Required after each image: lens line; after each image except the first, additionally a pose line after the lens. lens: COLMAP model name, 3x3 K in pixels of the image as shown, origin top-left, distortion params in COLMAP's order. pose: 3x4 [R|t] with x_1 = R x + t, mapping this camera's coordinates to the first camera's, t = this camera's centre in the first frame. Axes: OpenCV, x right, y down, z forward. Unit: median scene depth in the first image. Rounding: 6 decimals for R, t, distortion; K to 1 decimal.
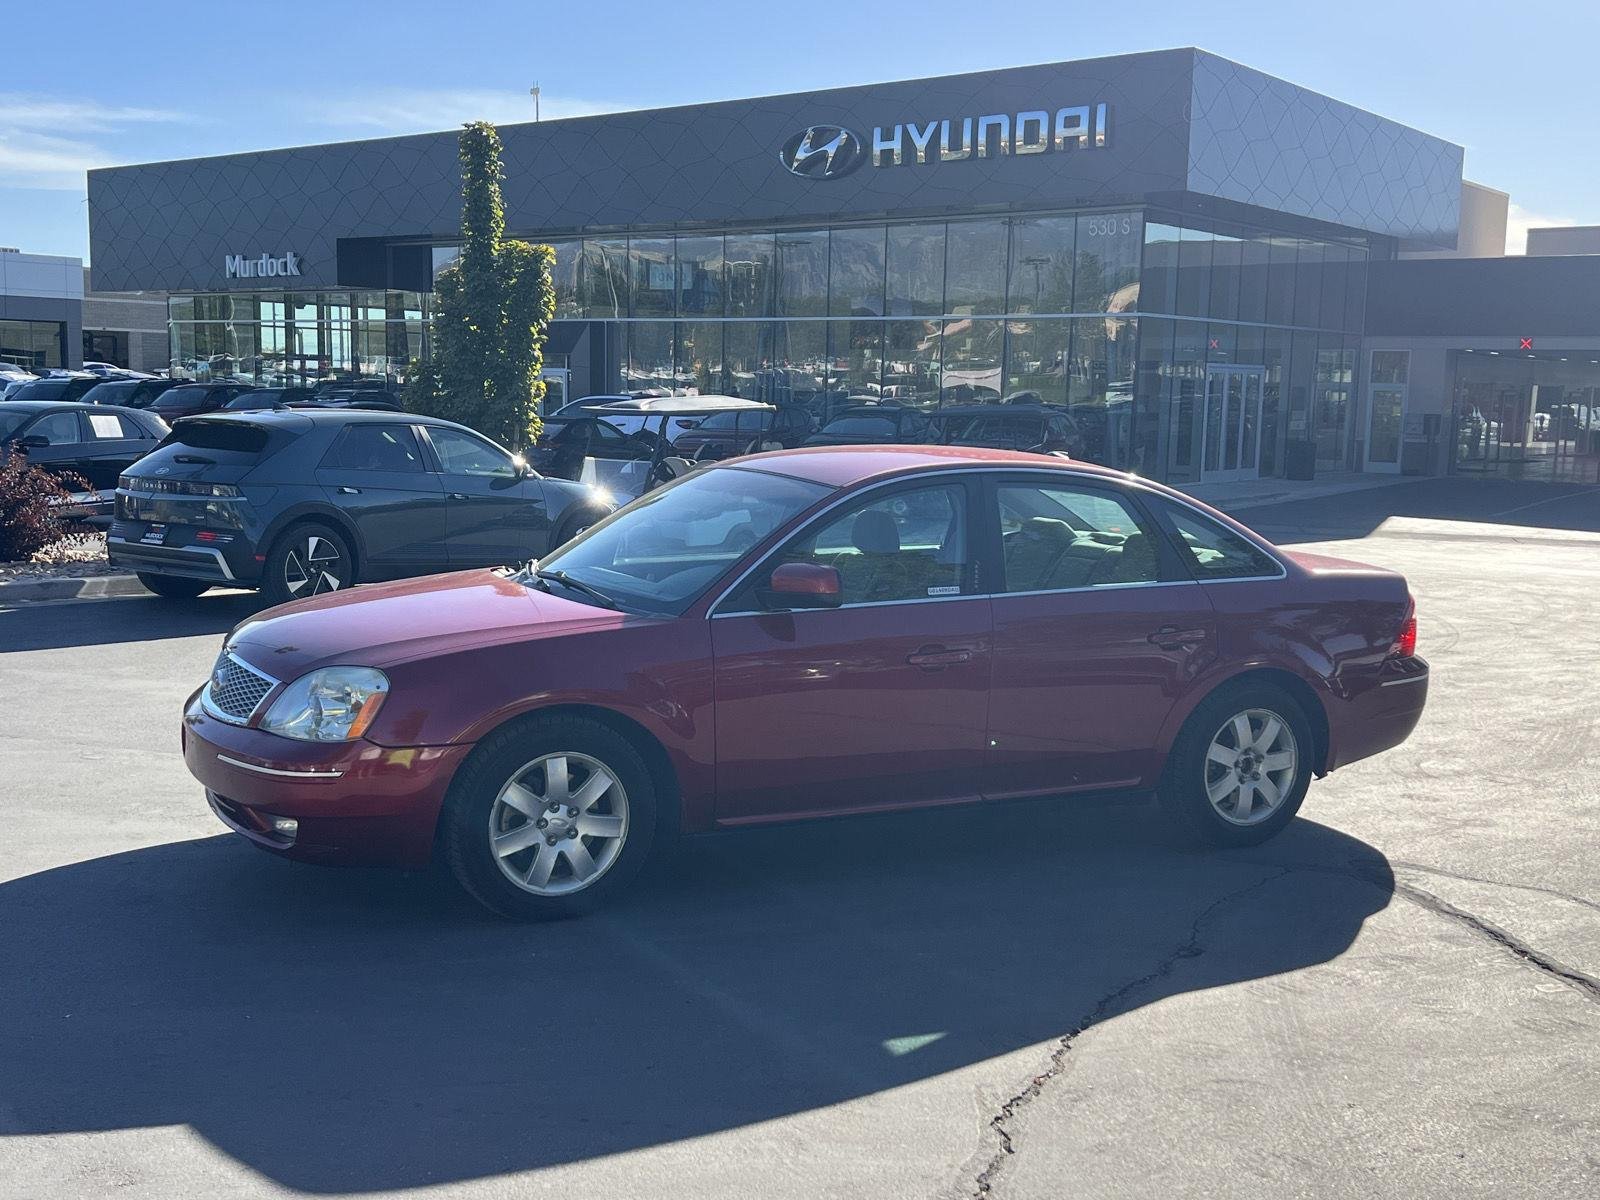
lens RADIAL K [[1703.4, 0, 746.1], [0, 1703.4, 602.0], [0, 0, 1]] dist [0.073619, -0.045788]
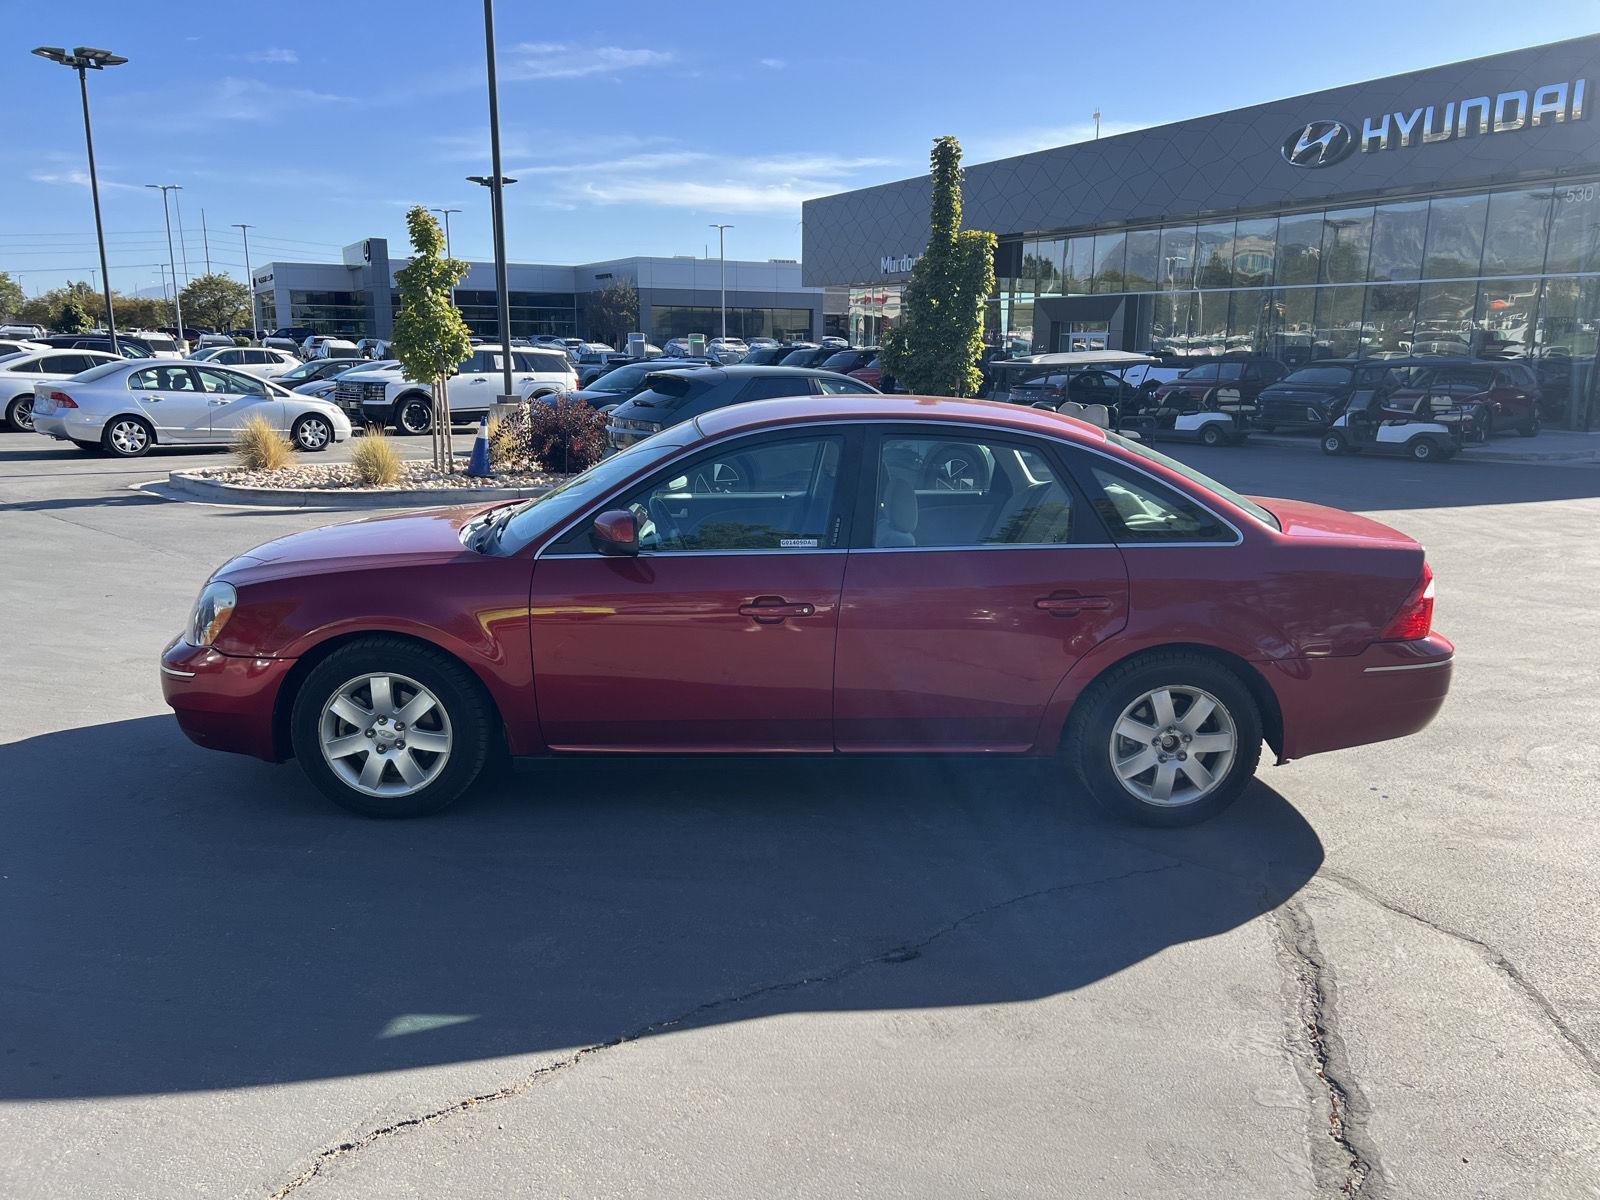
lens RADIAL K [[1196.5, 0, 800.0], [0, 1196.5, 600.0], [0, 0, 1]] dist [0.044157, -0.053553]
pose [[0.912278, 0.075318, -0.402588, 0.364467], [-0.042698, 0.995079, 0.089408, -0.032835], [0.407341, -0.064375, 0.911005, 0.323350]]
